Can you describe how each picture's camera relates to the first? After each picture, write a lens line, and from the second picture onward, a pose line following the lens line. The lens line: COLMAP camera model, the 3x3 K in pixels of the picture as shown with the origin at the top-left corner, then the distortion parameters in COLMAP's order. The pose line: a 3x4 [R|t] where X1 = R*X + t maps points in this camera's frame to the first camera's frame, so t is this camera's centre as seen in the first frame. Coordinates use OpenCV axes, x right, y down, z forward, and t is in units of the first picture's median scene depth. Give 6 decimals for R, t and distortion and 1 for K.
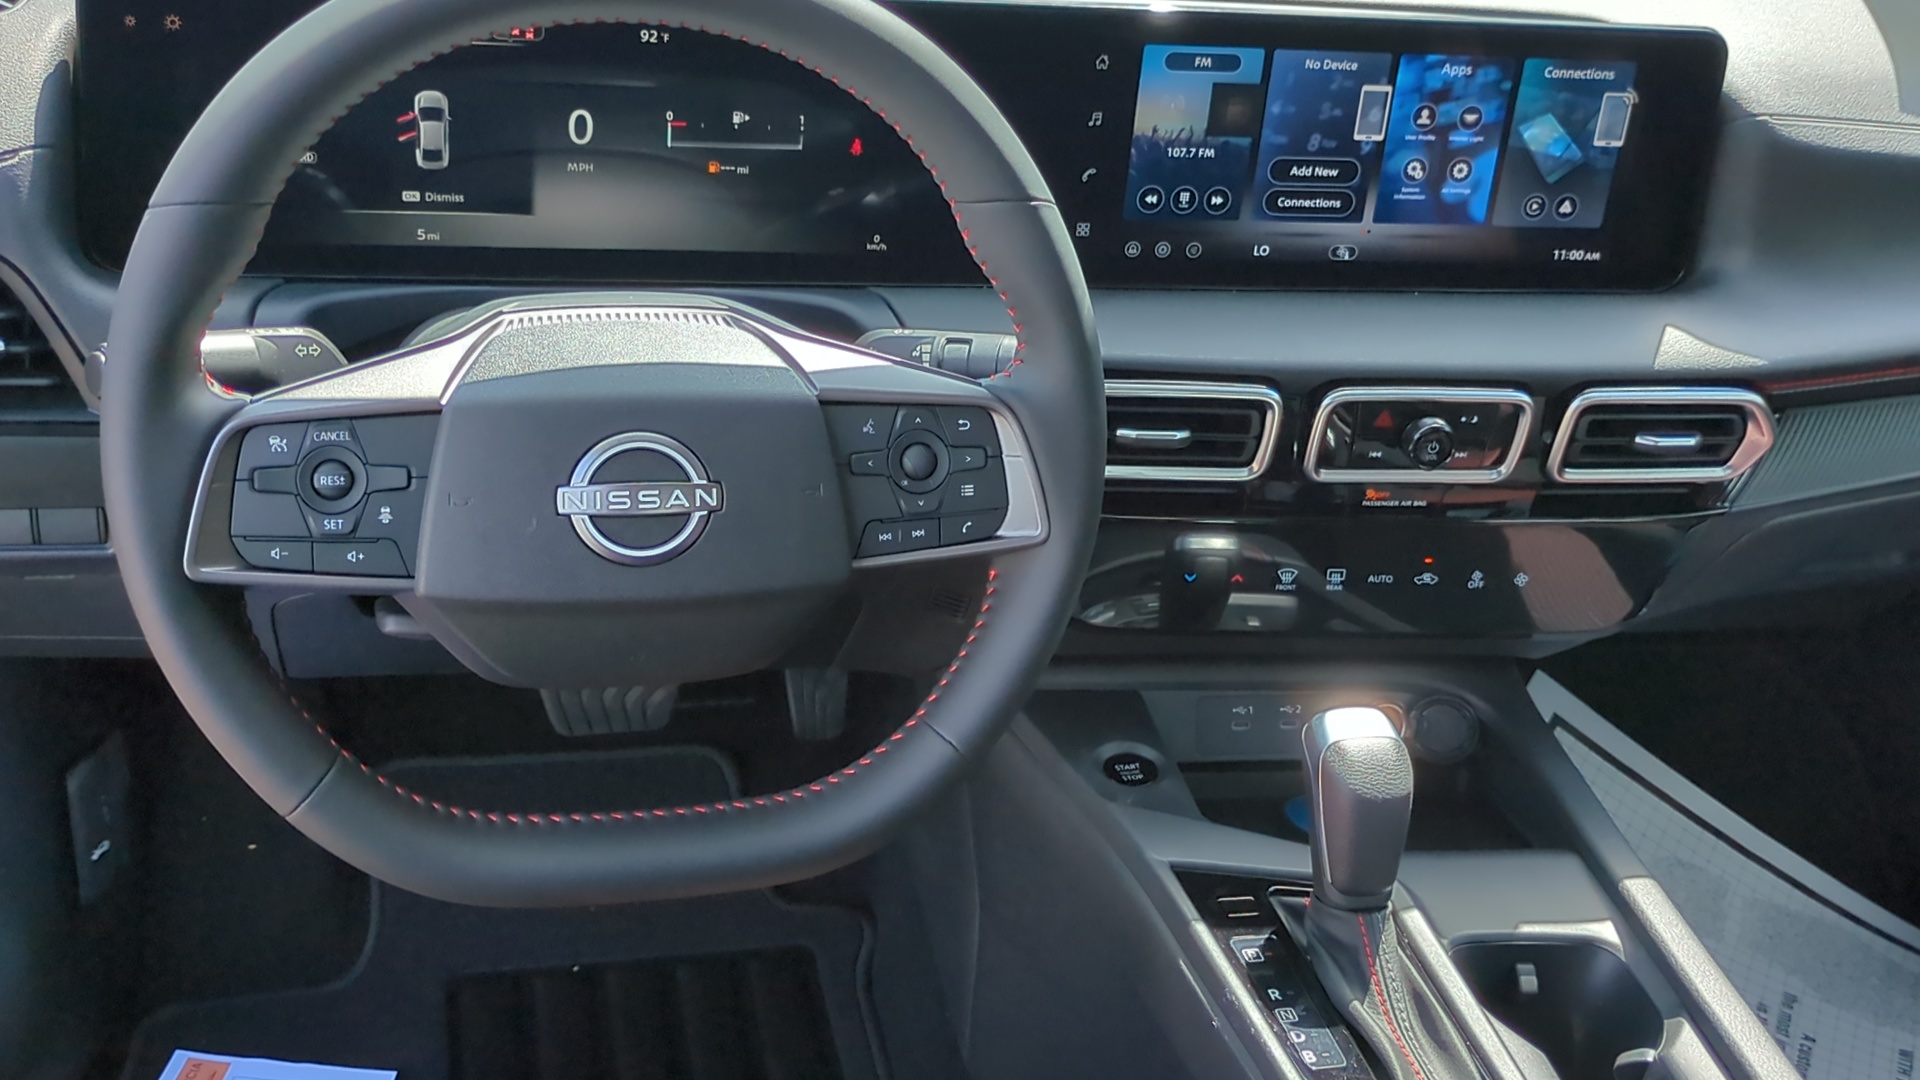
lens RADIAL K [[1870.8, 0, 951.2], [0, 1870.8, 532.5], [0, 0, 1]] dist [0.008238, 0.000000]
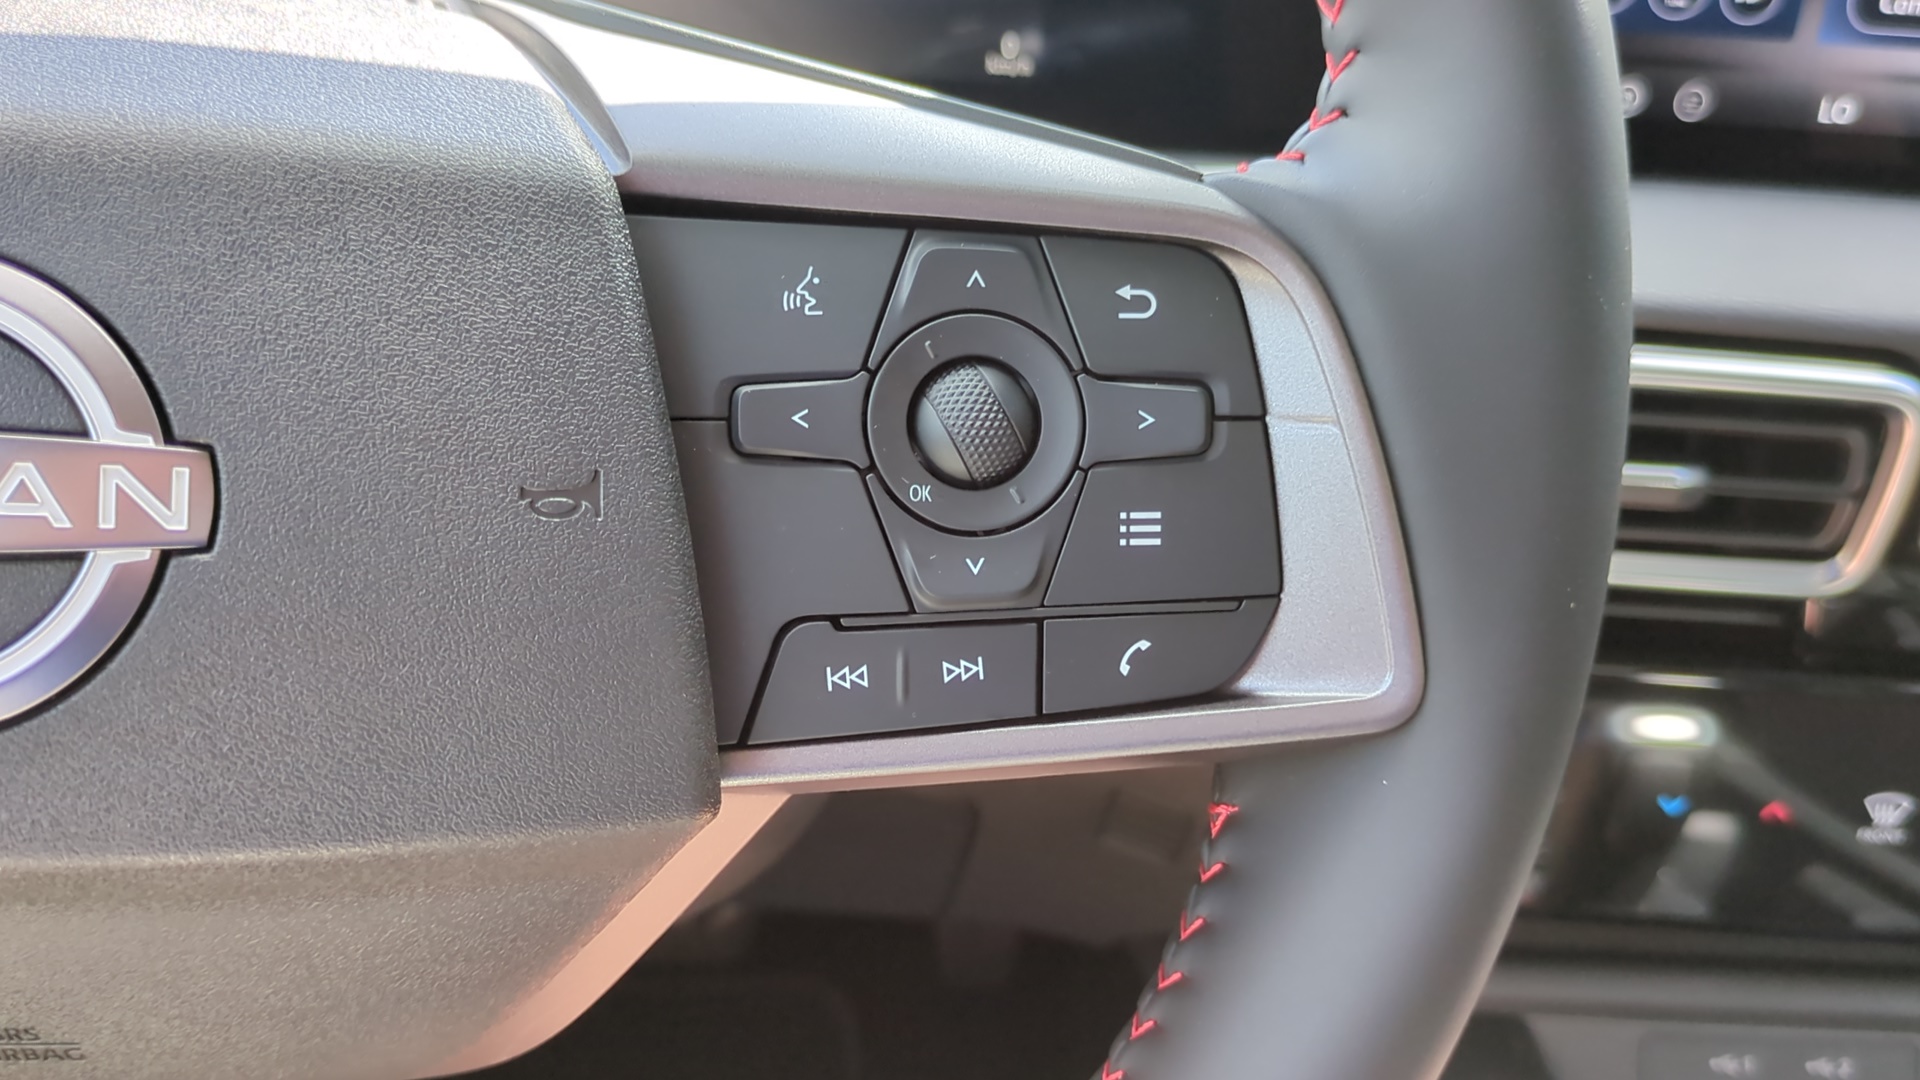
lens RADIAL K [[2087.8, 0, 924.8], [0, 2087.8, 562.4], [0, 0, 1]] dist [-0.021329, 0.000000]
pose [[0.990356, 0.034715, -0.134125, 0.019229], [-0.042609, 0.997497, -0.056434, 0.002349], [0.131830, 0.061605, 0.989356, 0.681800]]
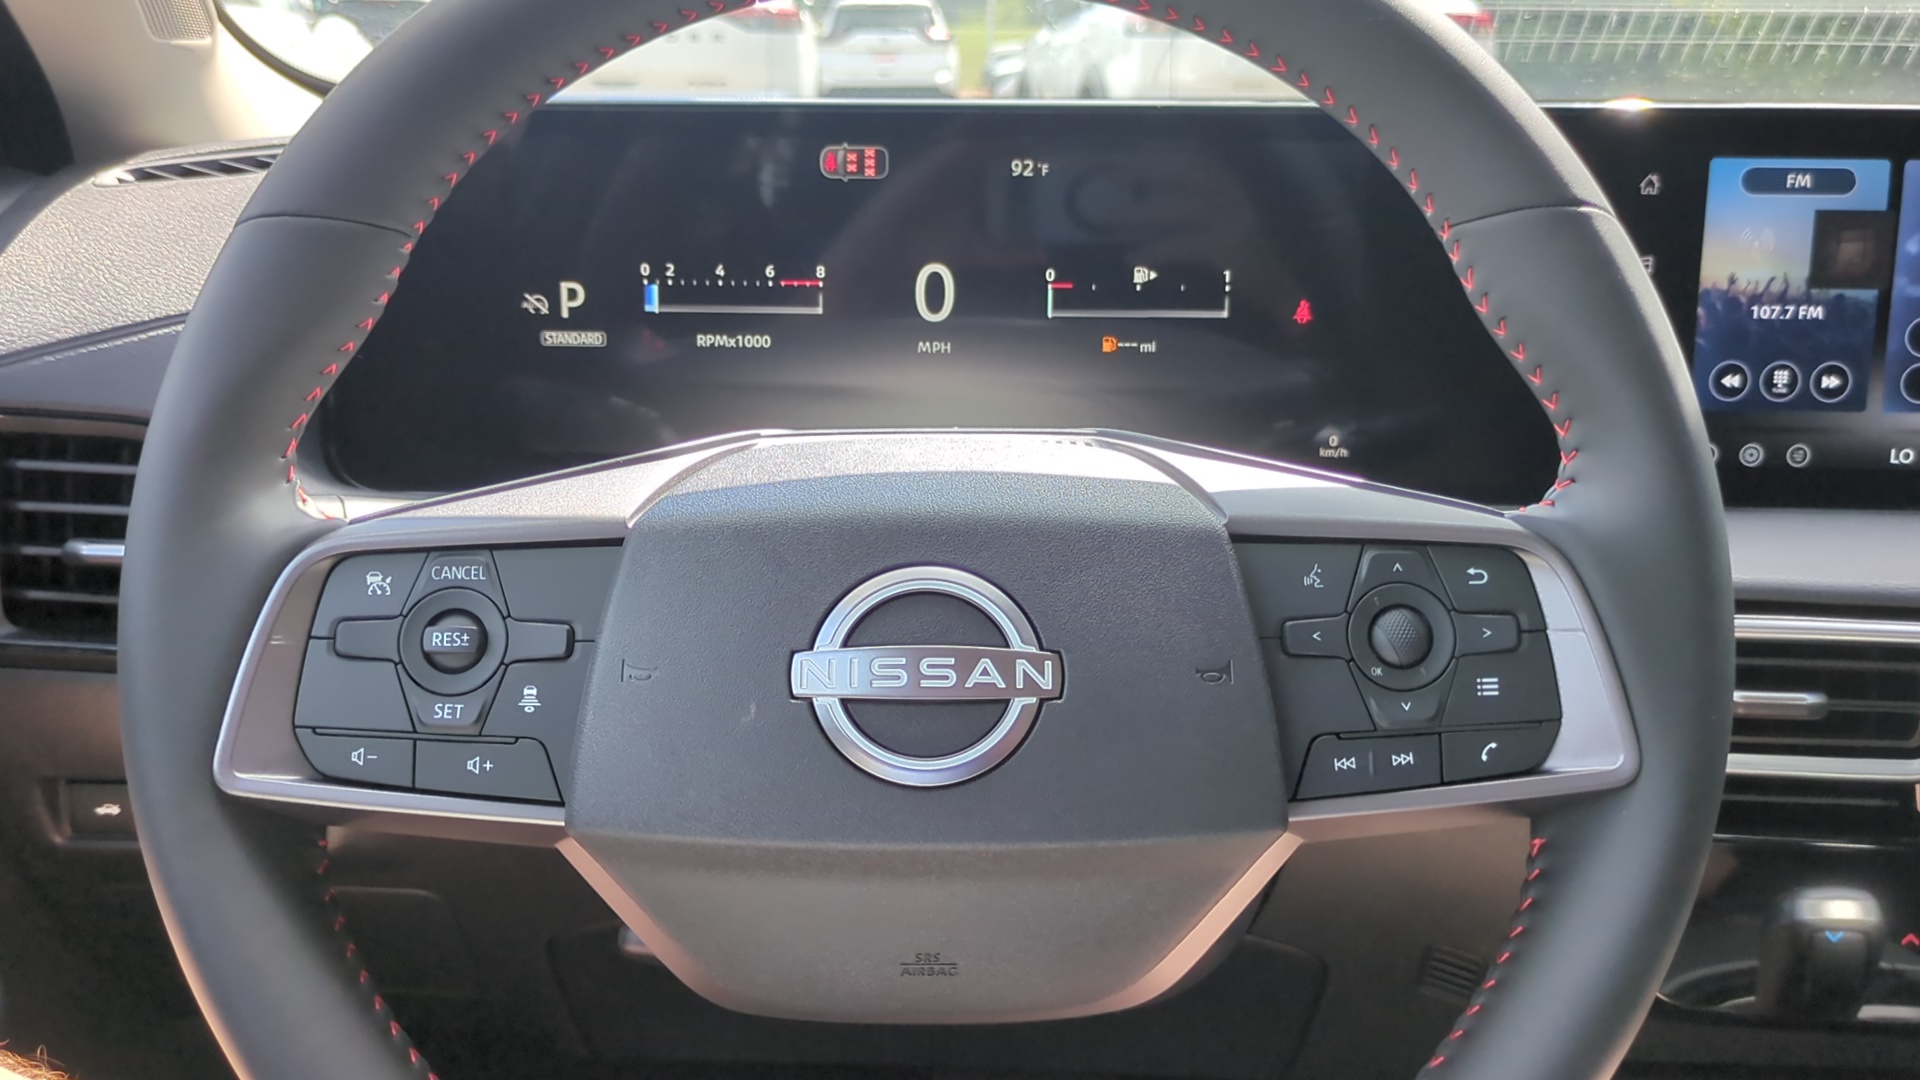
lens RADIAL K [[1870.8, 0, 962.8], [0, 1870.8, 500.8], [0, 0, 1]] dist [0.008238, 0.000000]
pose [[0.970355, -0.031405, -0.239634, -0.008536], [-0.030688, 0.967486, -0.251054, 0.073776], [0.239727, 0.250966, 0.937842, 0.400551]]
